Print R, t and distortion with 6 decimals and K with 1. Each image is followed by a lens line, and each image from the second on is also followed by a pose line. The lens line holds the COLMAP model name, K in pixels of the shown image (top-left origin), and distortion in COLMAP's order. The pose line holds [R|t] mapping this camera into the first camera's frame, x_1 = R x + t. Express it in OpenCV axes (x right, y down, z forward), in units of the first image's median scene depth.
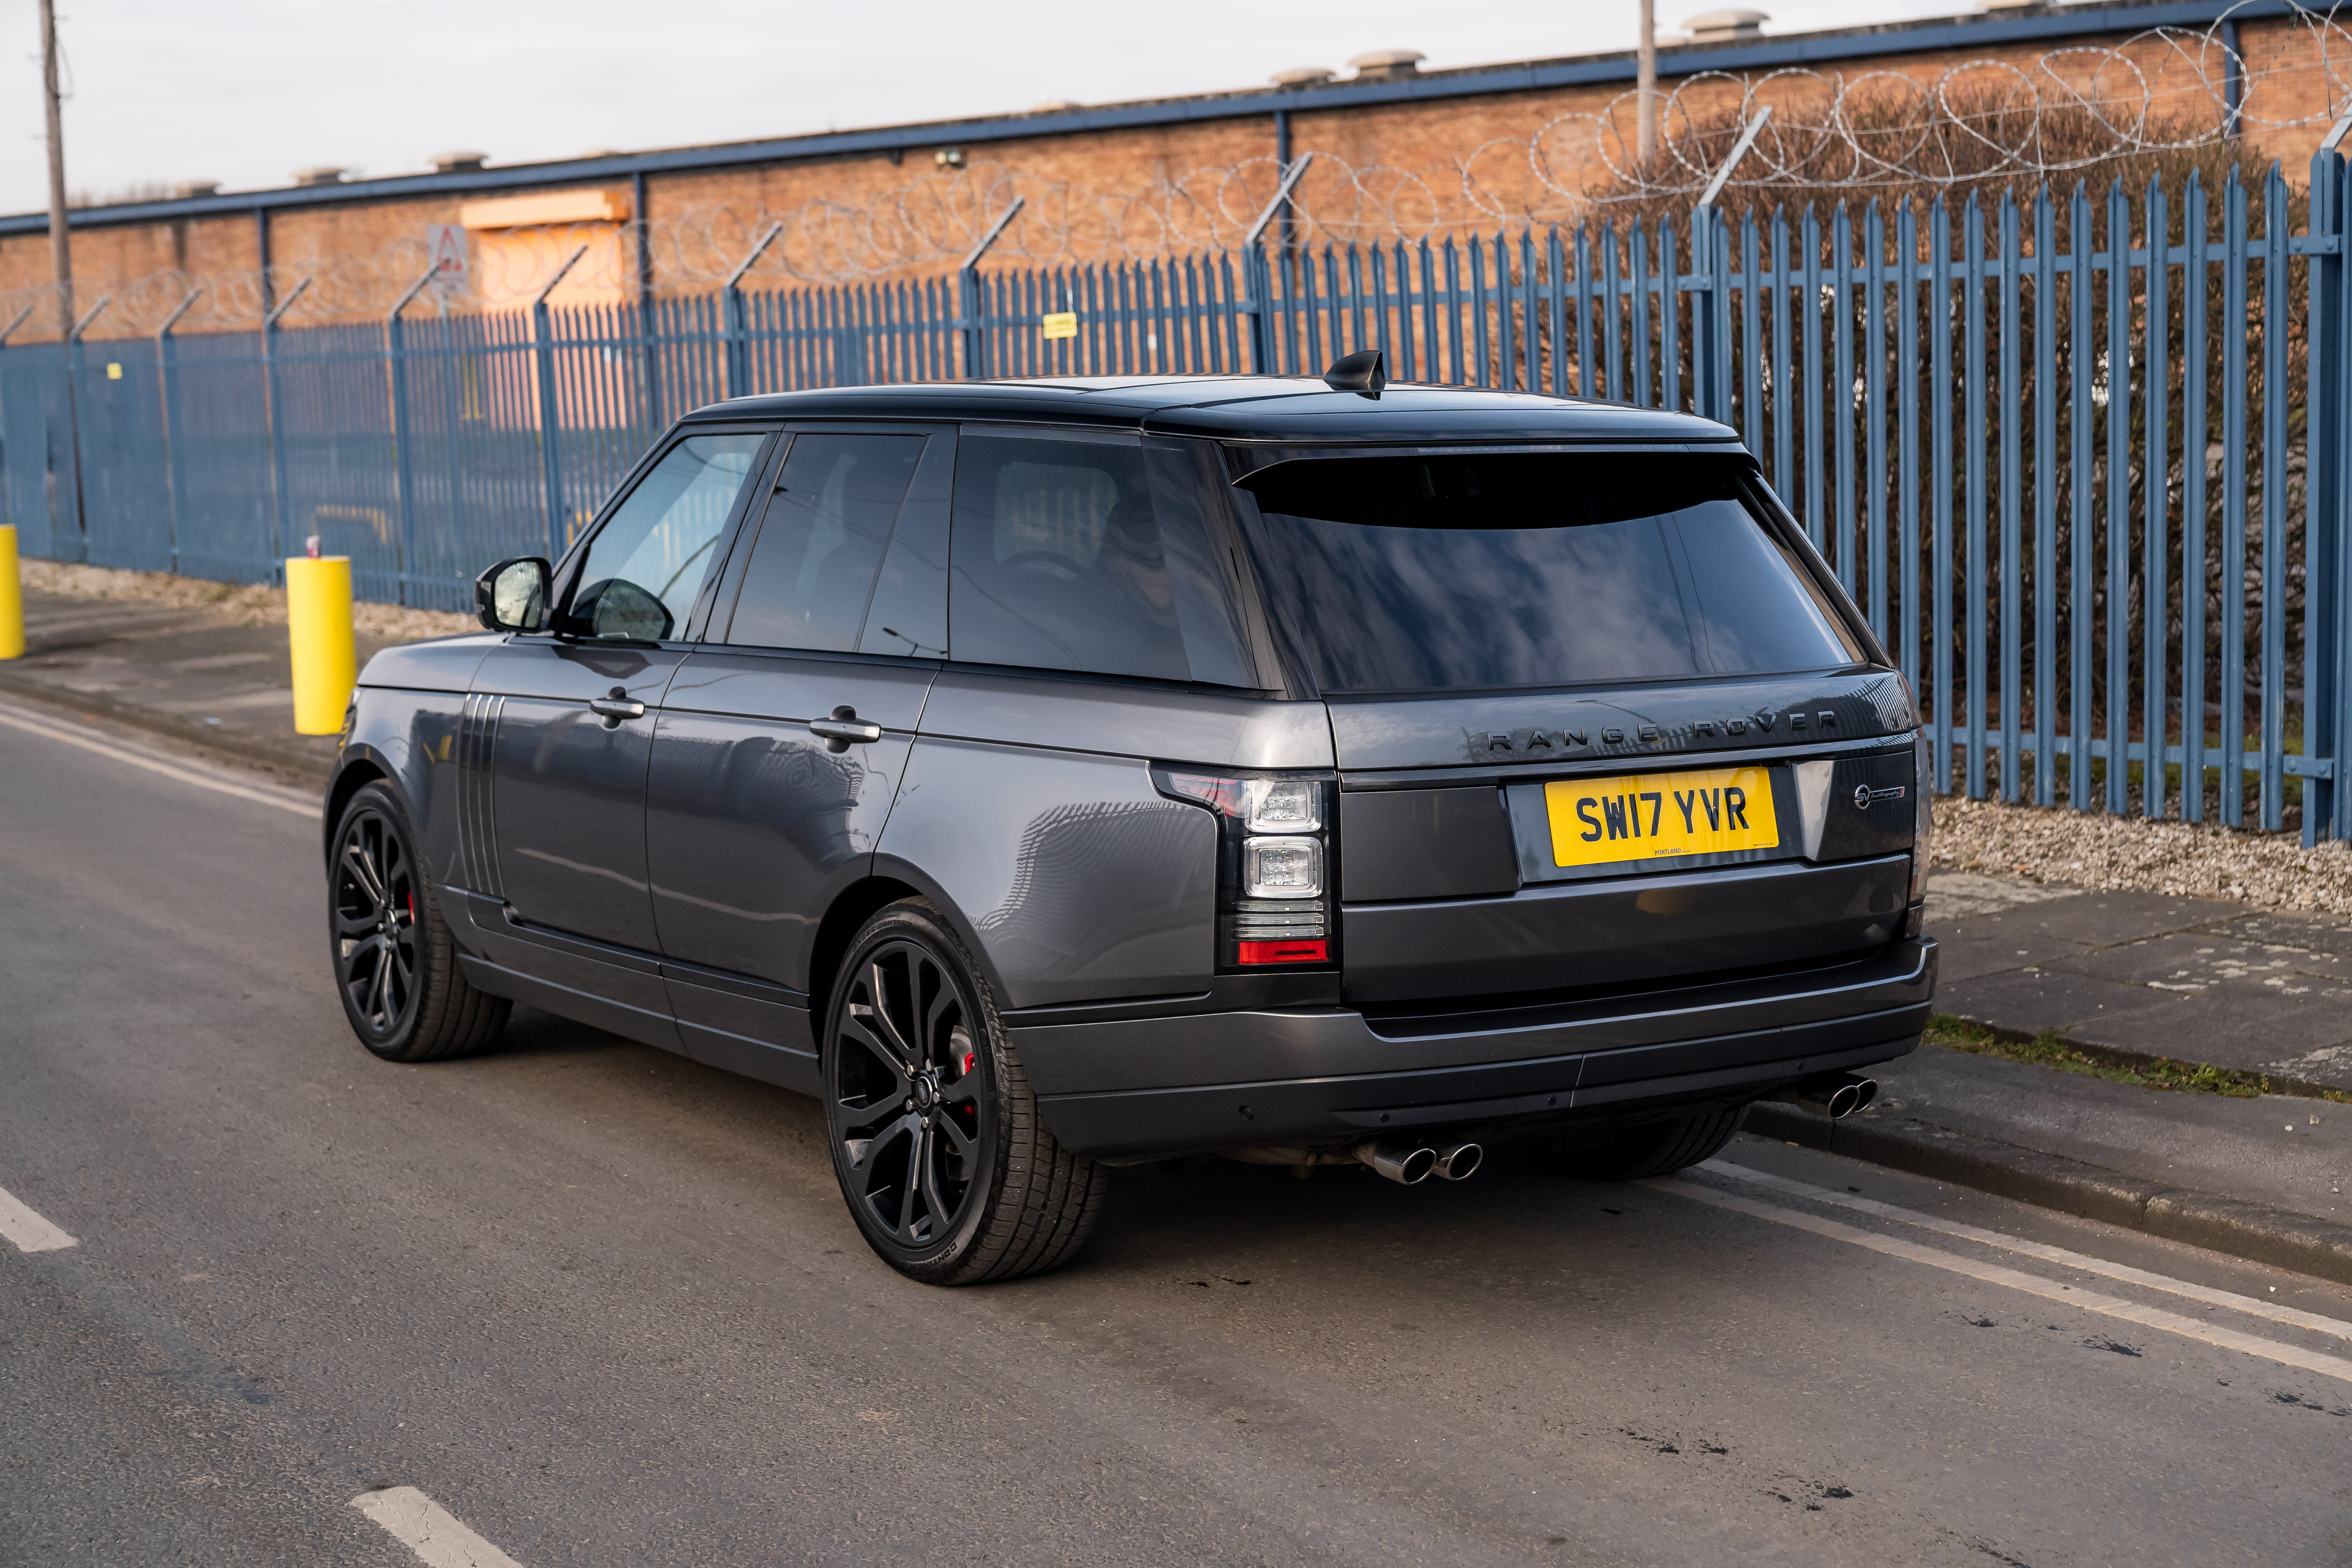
lens RADIAL K [[3407.2, 0, 1154.5], [0, 3407.2, 723.7], [0, 0, 1]] dist [0.026483, 0.000000]
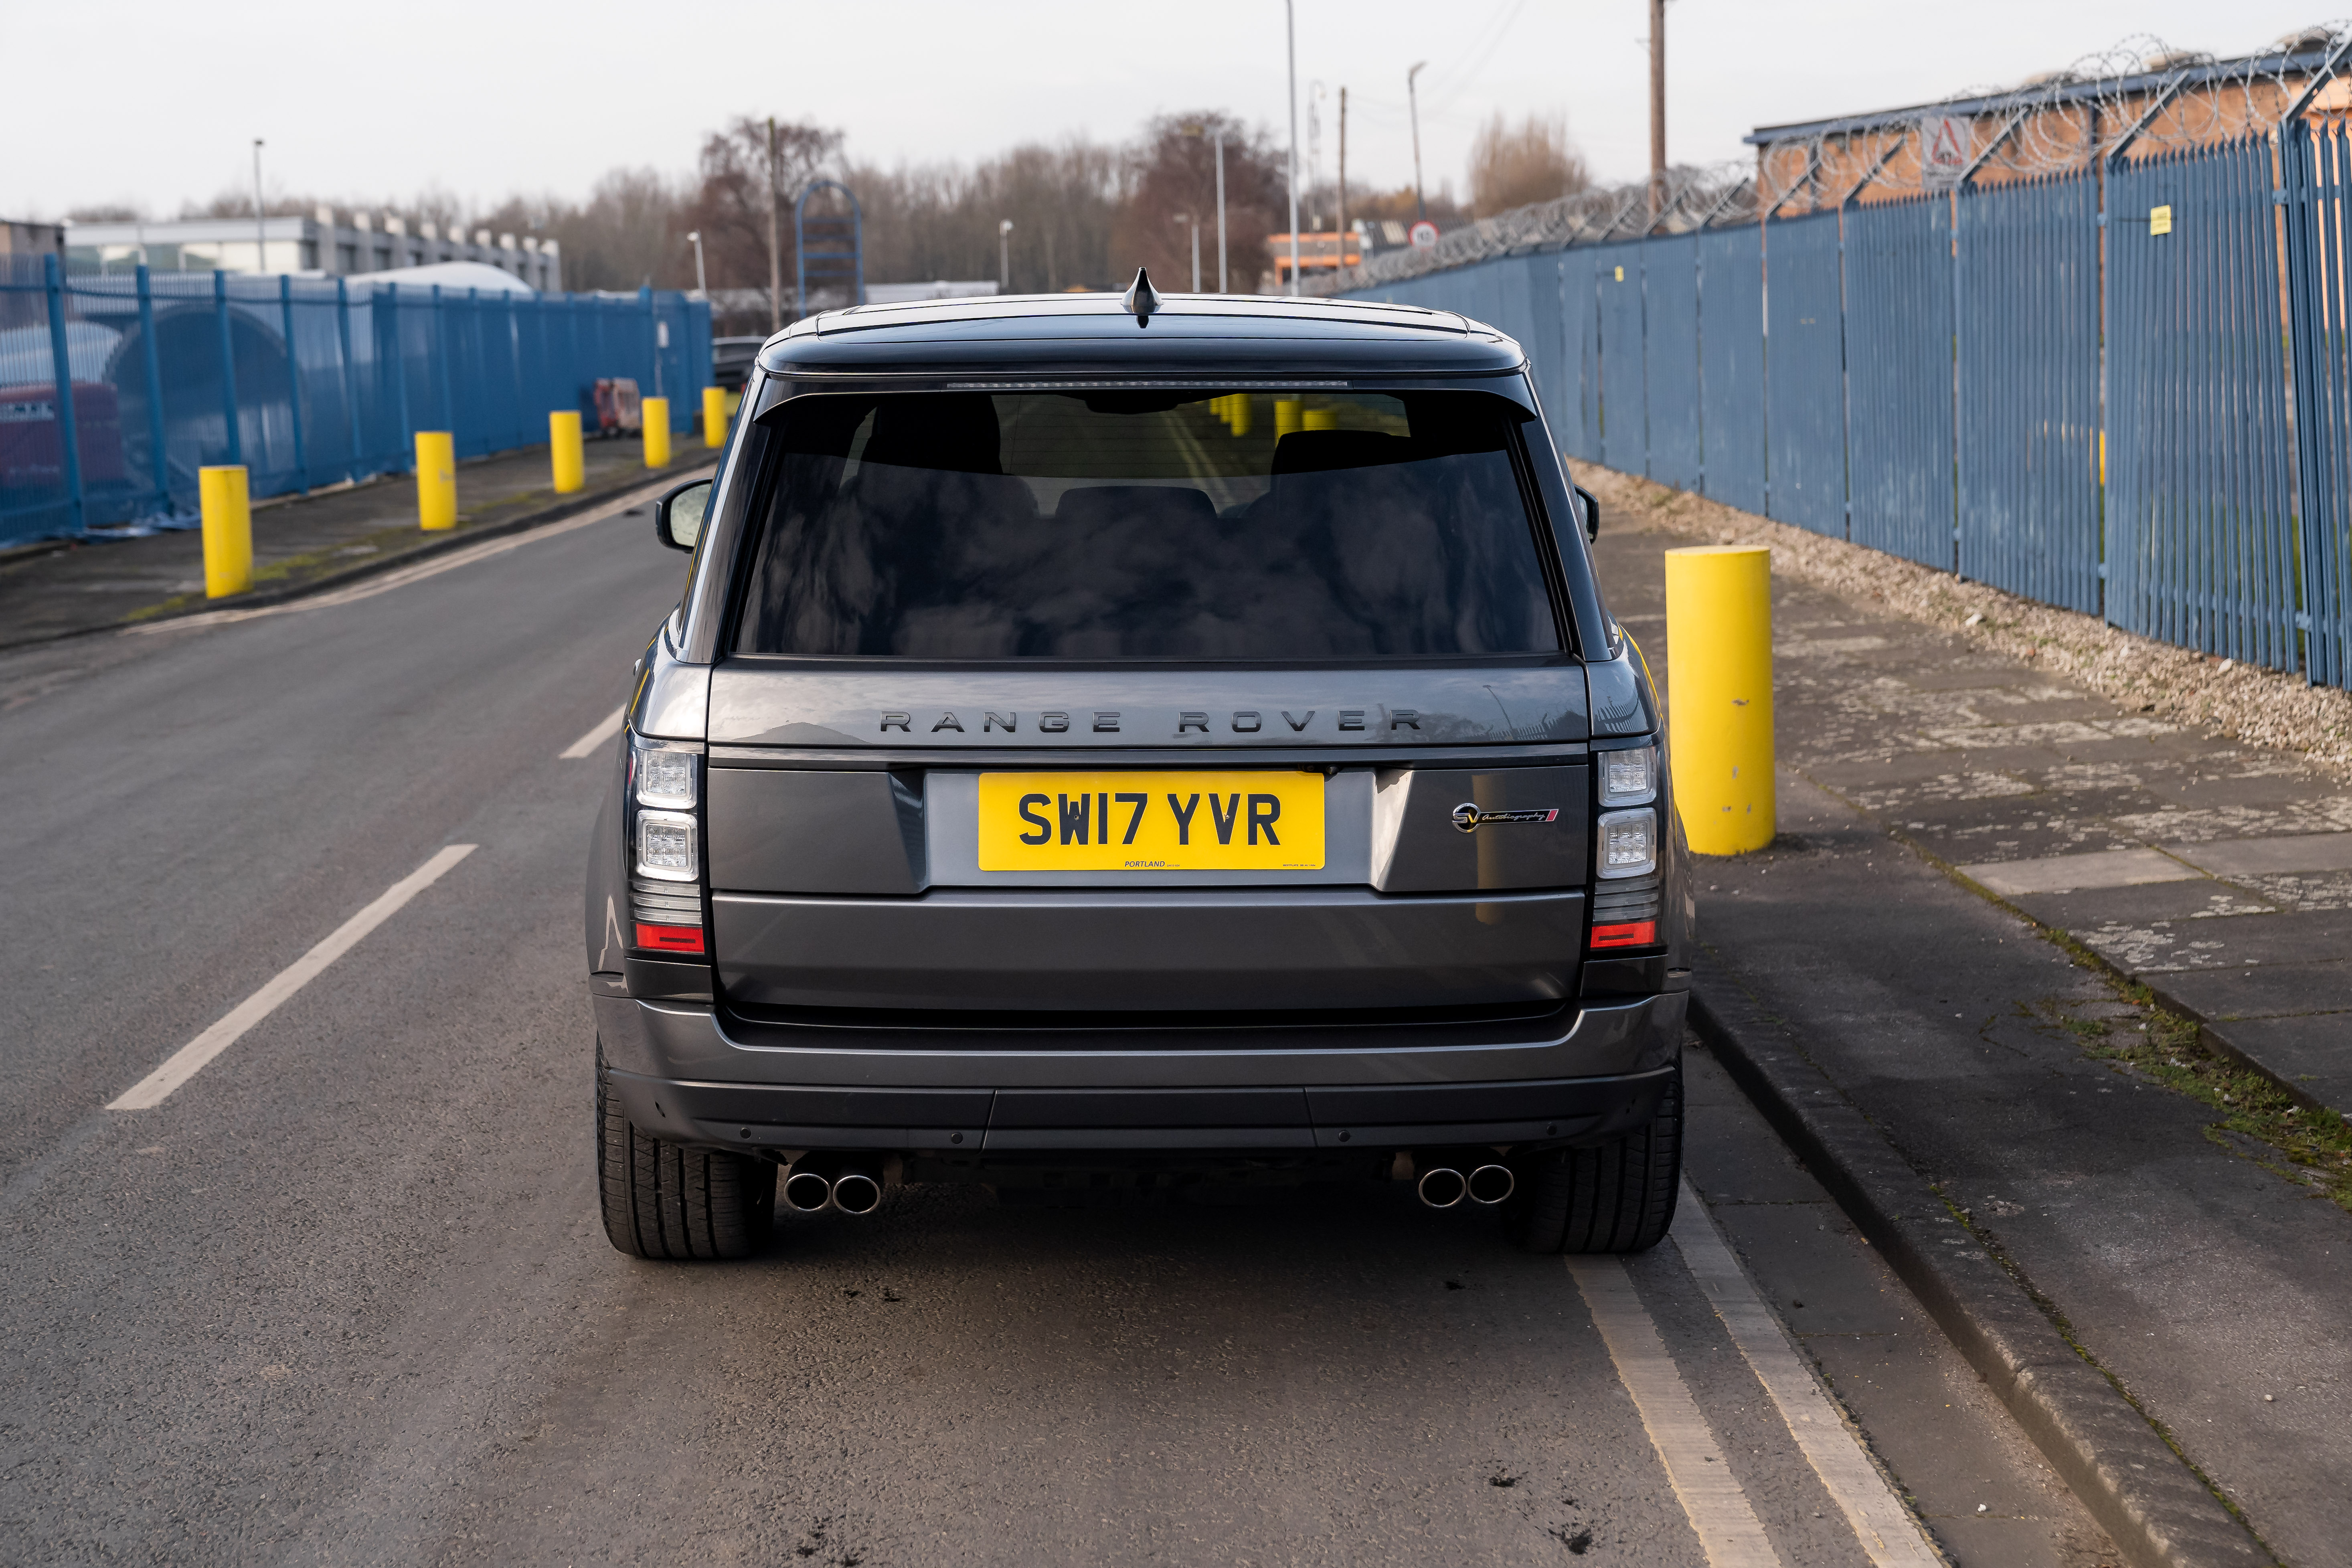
lens RADIAL K [[3407.0, 0, 1267.6], [0, 3407.0, 706.9], [0, 0, 1]] dist [0.026483, 0.000000]
pose [[0.861061, 0.062536, -0.504641, 0.583278], [-0.049931, 0.998011, 0.038478, -0.034470], [0.506044, -0.007934, 0.862471, 0.277822]]
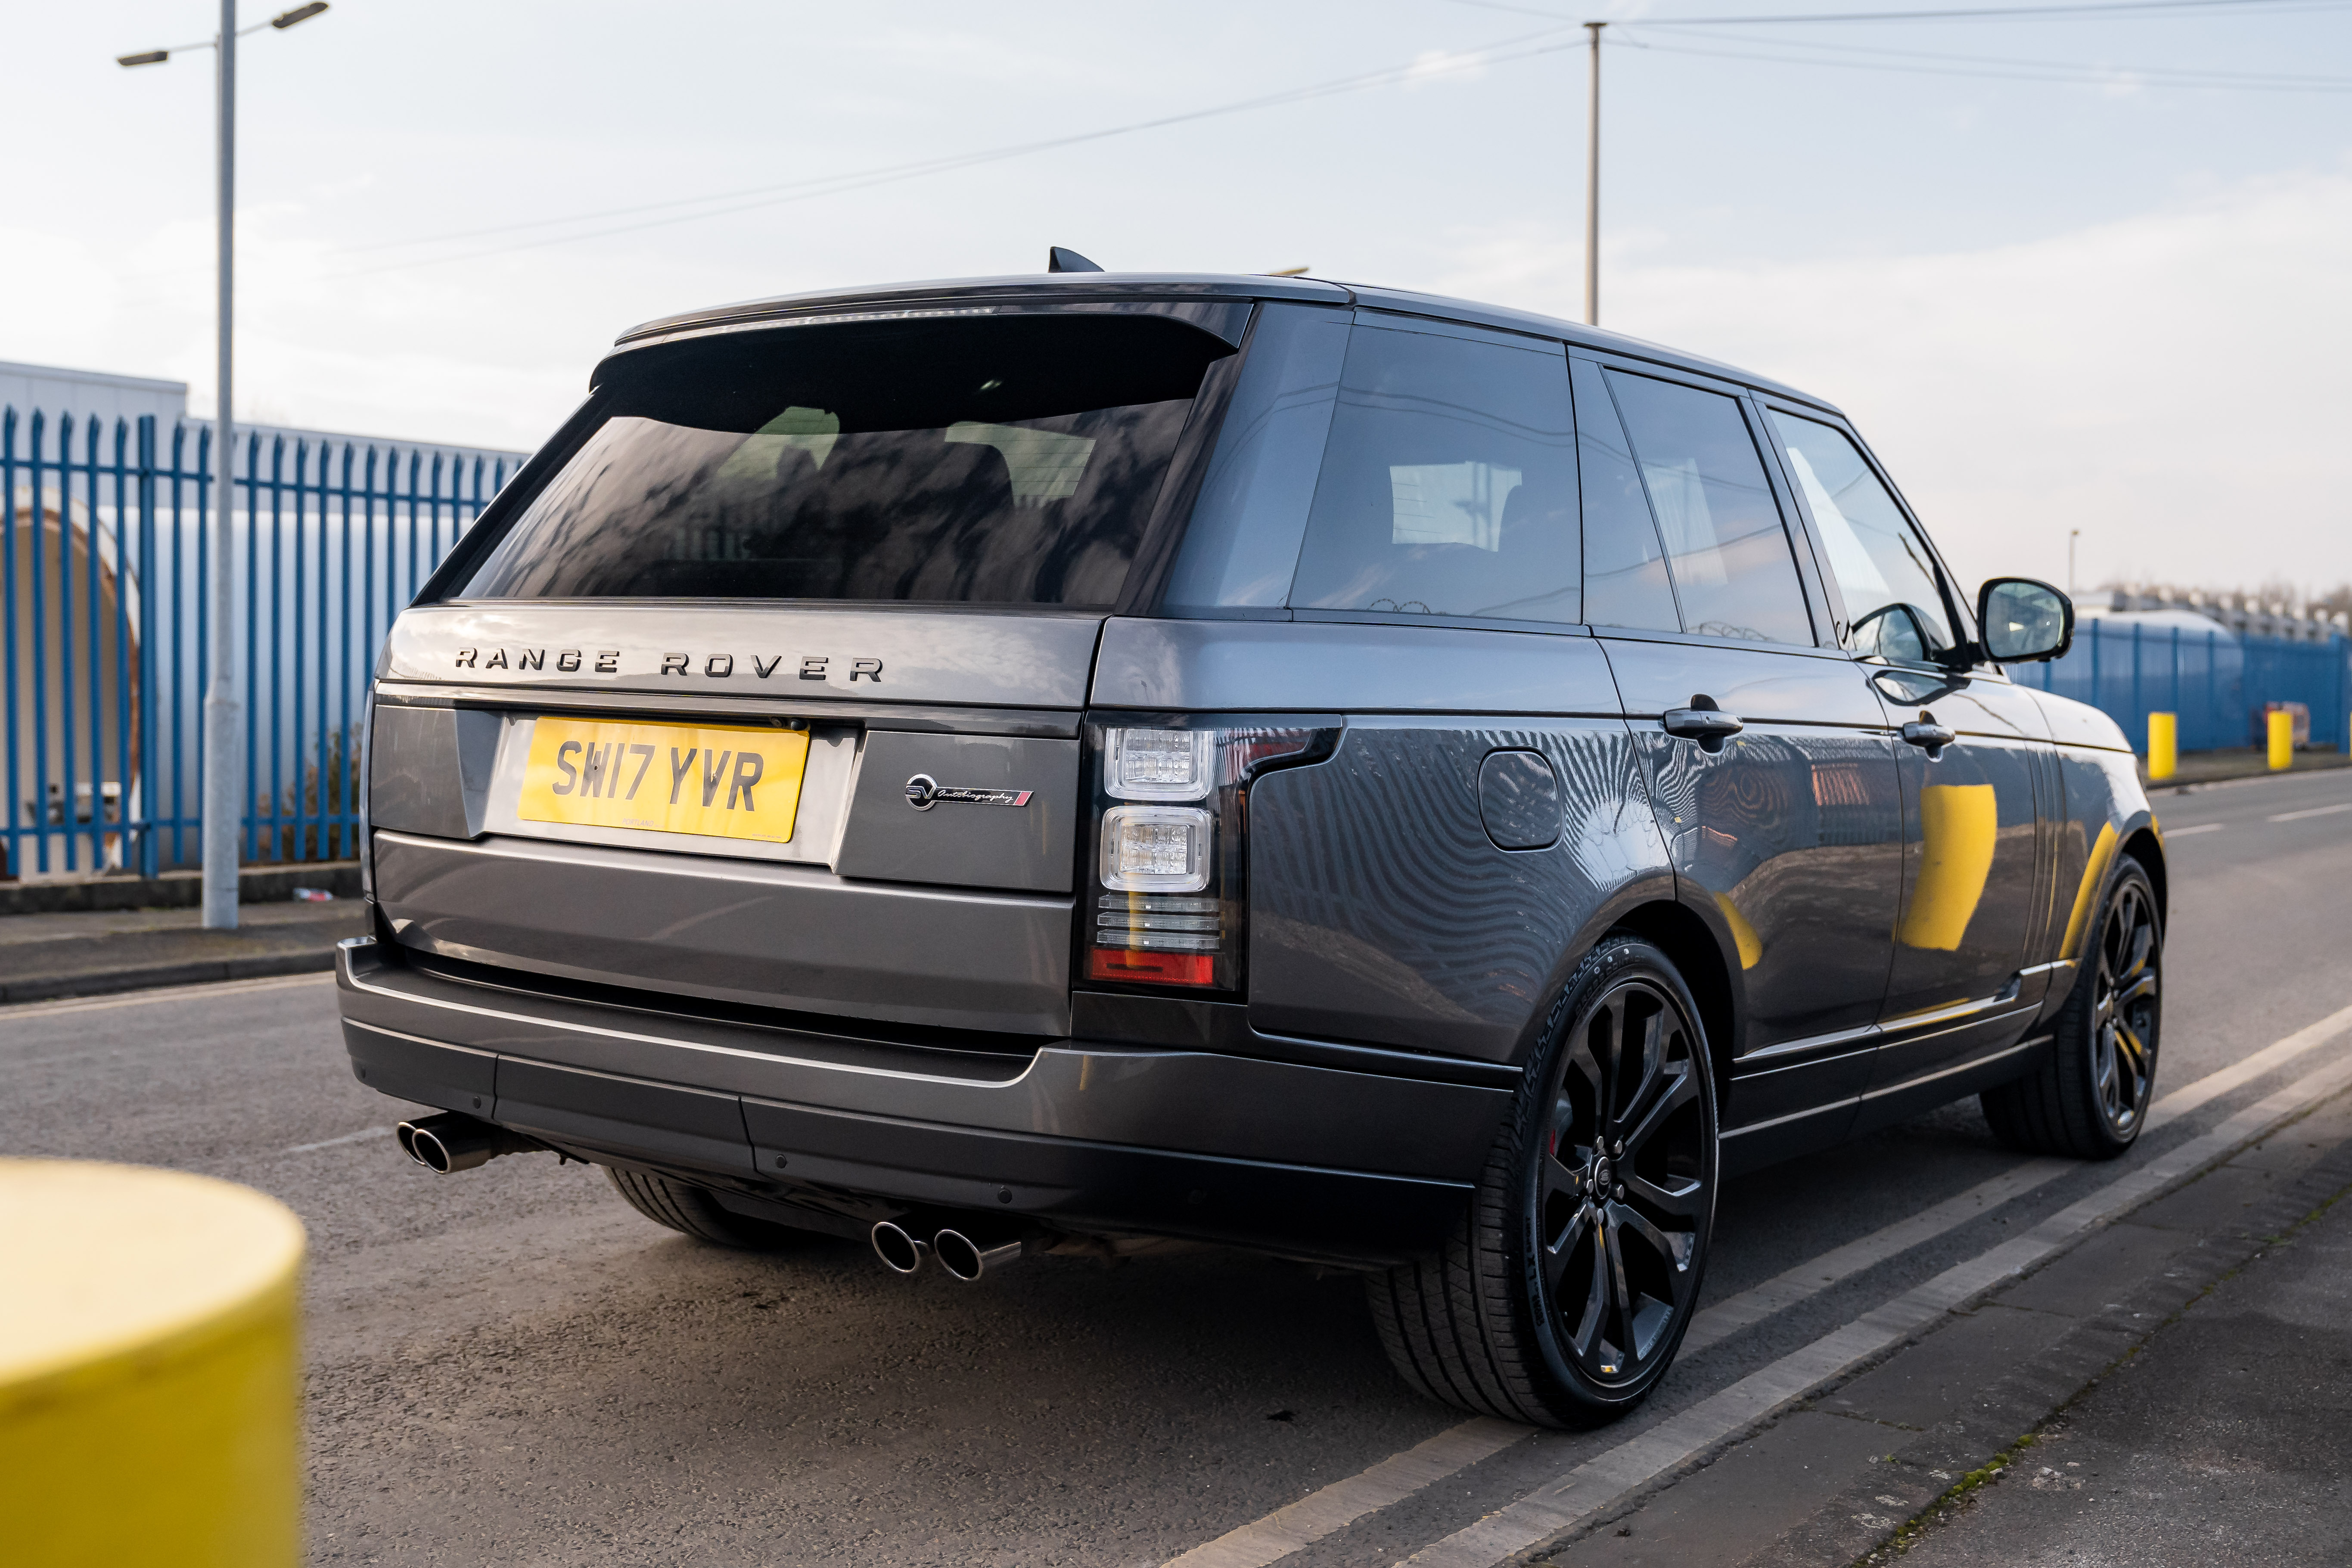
lens RADIAL K [[2492.1, 0, 1126.5], [0, 2492.1, 691.5], [0, 0, 1]] dist [0.005187, 0.000000]
pose [[0.368165, 0.028457, -0.929325, 0.683853], [-0.106855, 0.994204, -0.011888, 0.003268], [0.923600, 0.103680, 0.369072, 0.866220]]
